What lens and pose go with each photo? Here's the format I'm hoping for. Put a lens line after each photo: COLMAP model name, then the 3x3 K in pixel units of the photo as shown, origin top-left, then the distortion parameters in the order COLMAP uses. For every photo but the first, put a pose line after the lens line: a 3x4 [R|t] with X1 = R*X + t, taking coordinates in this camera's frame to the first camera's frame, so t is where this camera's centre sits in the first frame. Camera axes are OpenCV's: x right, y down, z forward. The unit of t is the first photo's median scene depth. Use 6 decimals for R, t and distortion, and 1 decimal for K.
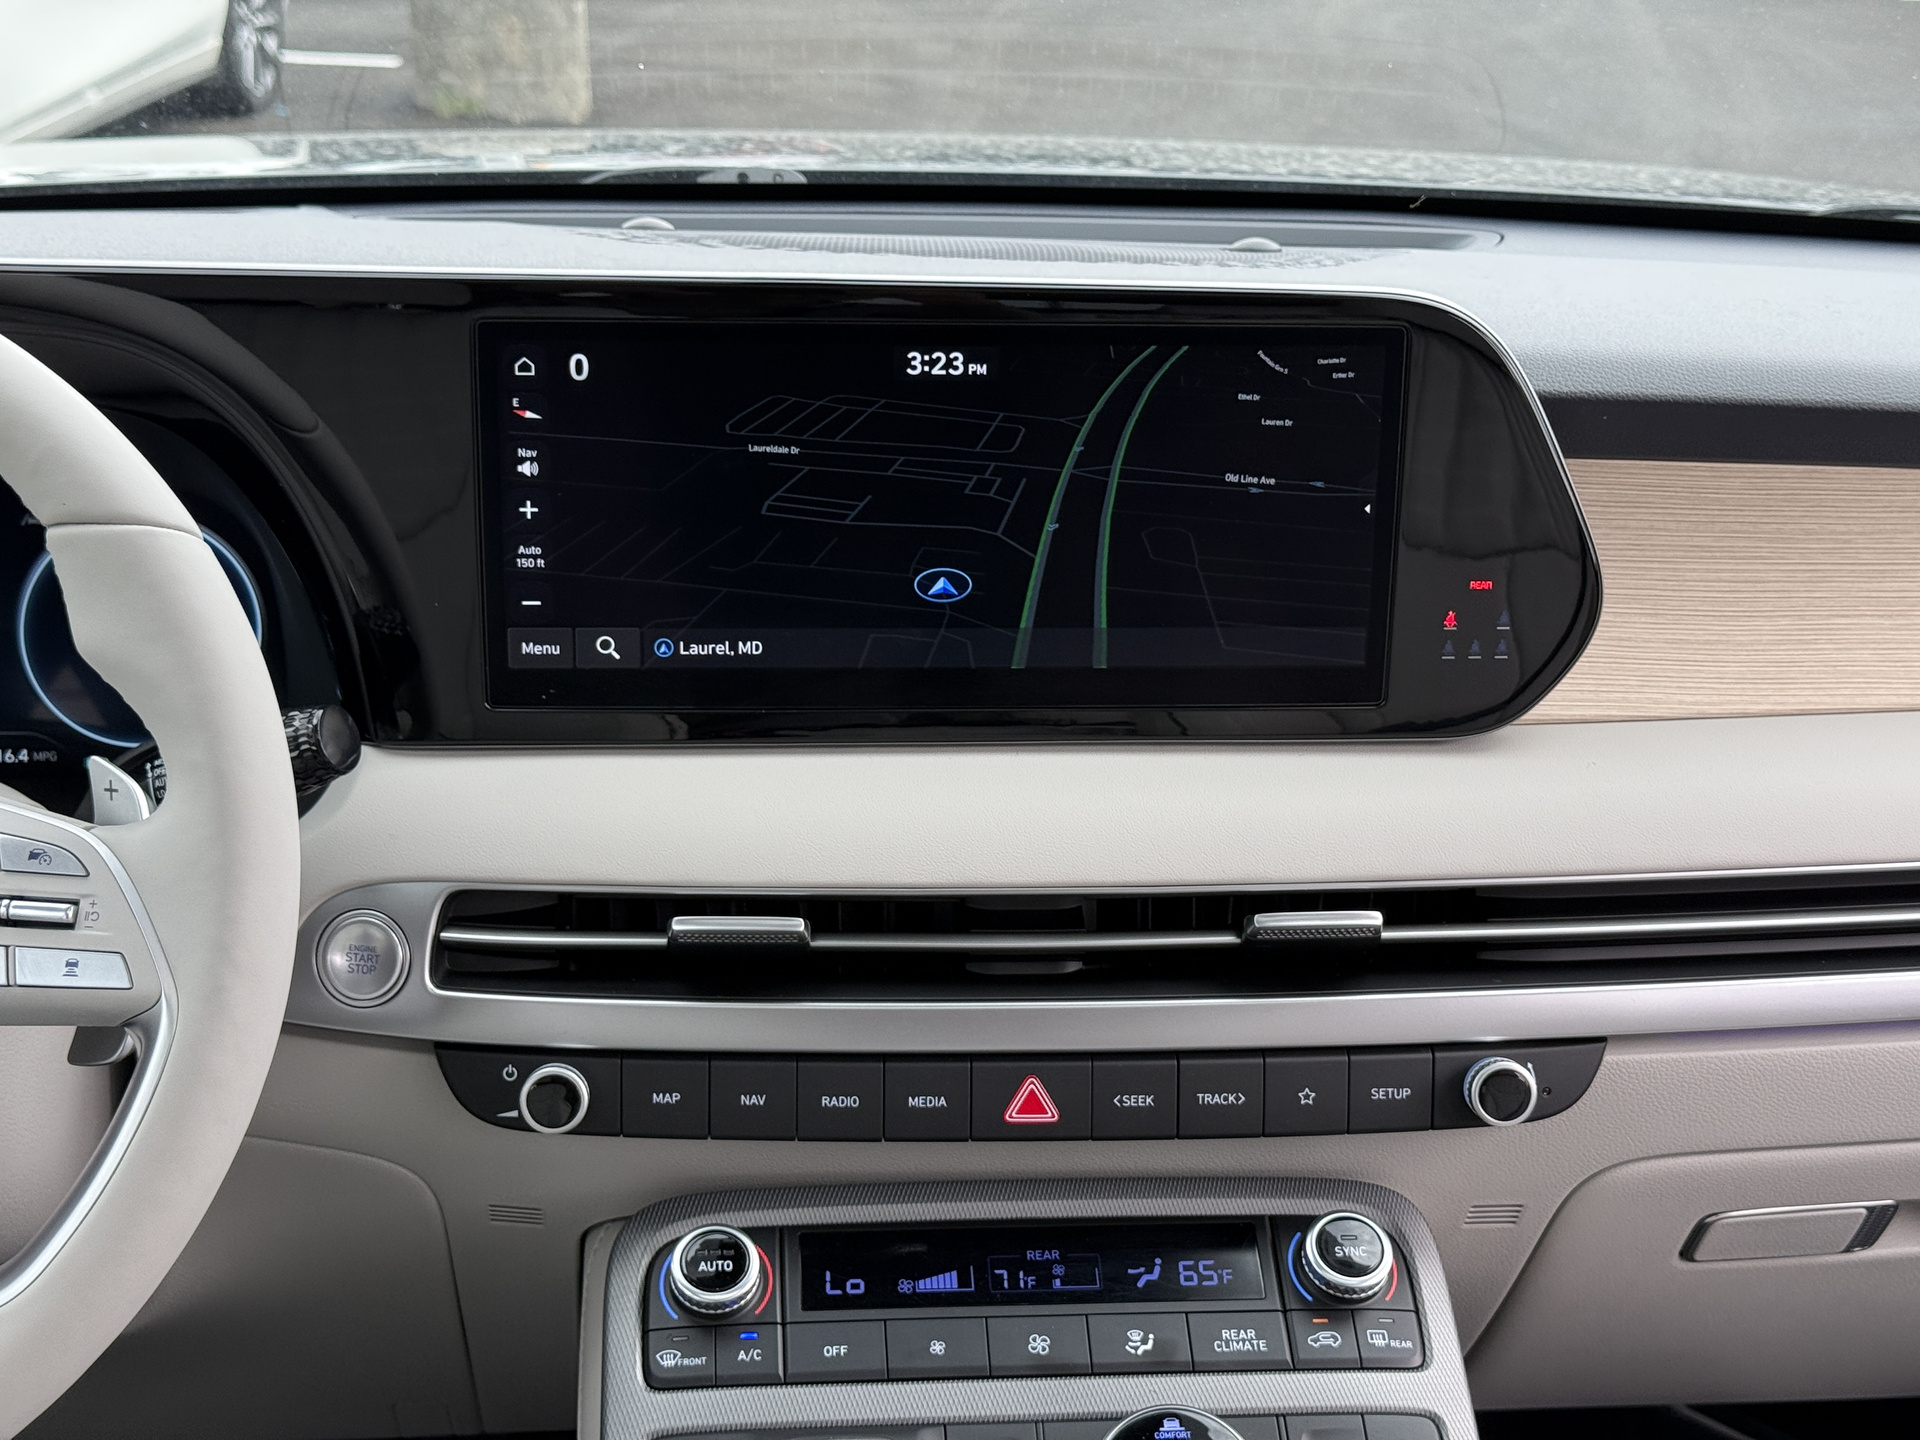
lens RADIAL K [[2709.2, 0, 949.4], [0, 2709.2, 716.1], [0, 0, 1]] dist [0.107062, 0.000000]
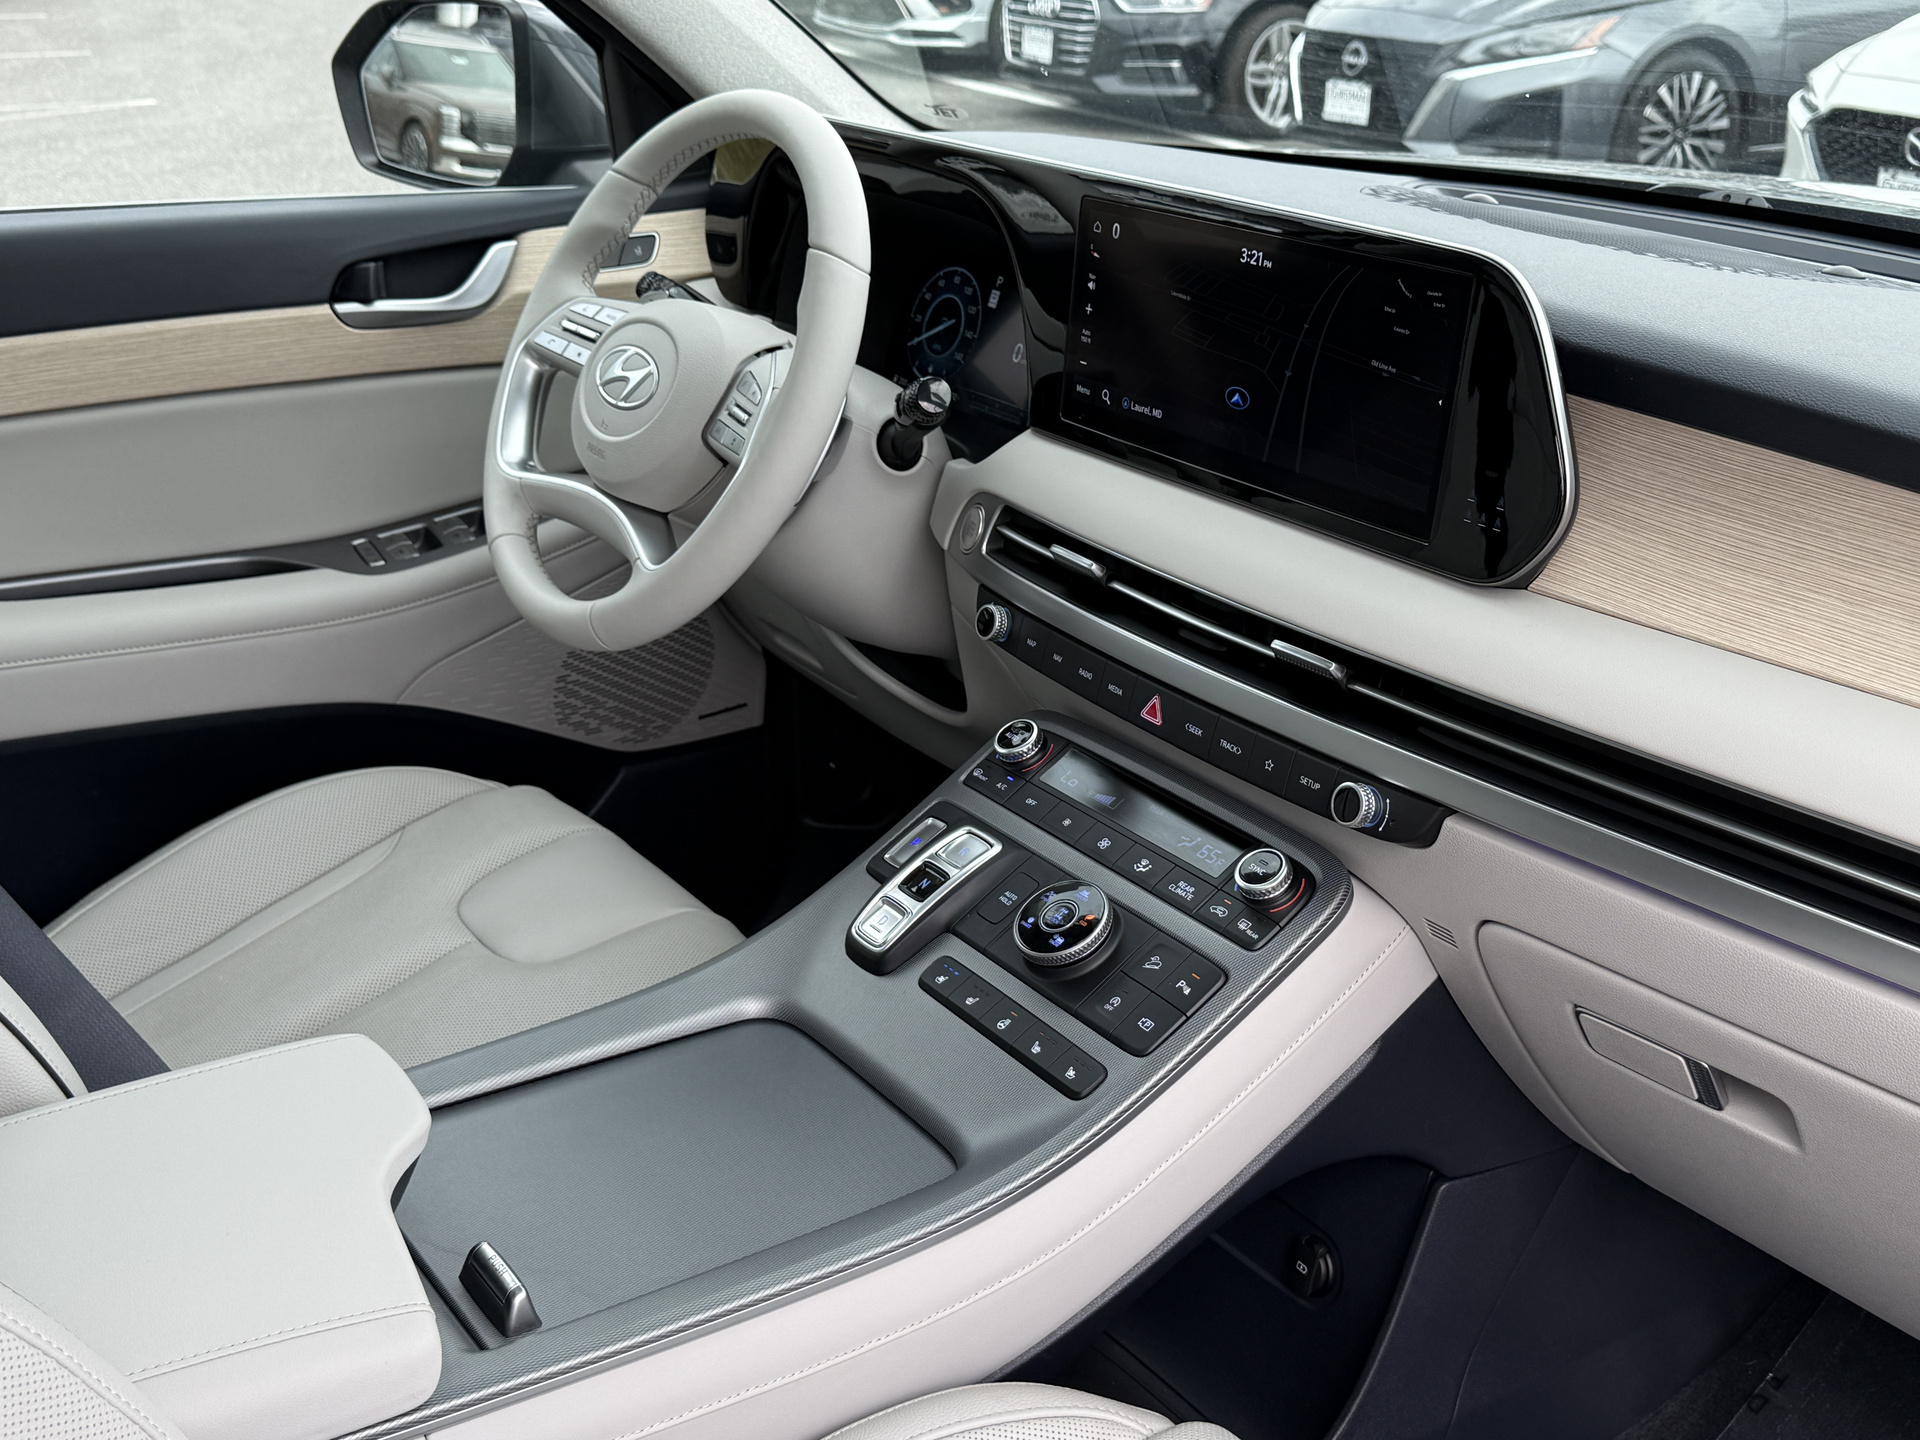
lens RADIAL K [[2095.8, 0, 964.5], [0, 2095.8, 733.6], [0, 0, 1]] dist [0.078710, 0.000000]
pose [[0.502056, 0.314596, -0.805587, 0.996863], [-0.295820, 0.937773, 0.181857, -0.040880], [0.812669, 0.147006, 0.563878, 0.193945]]
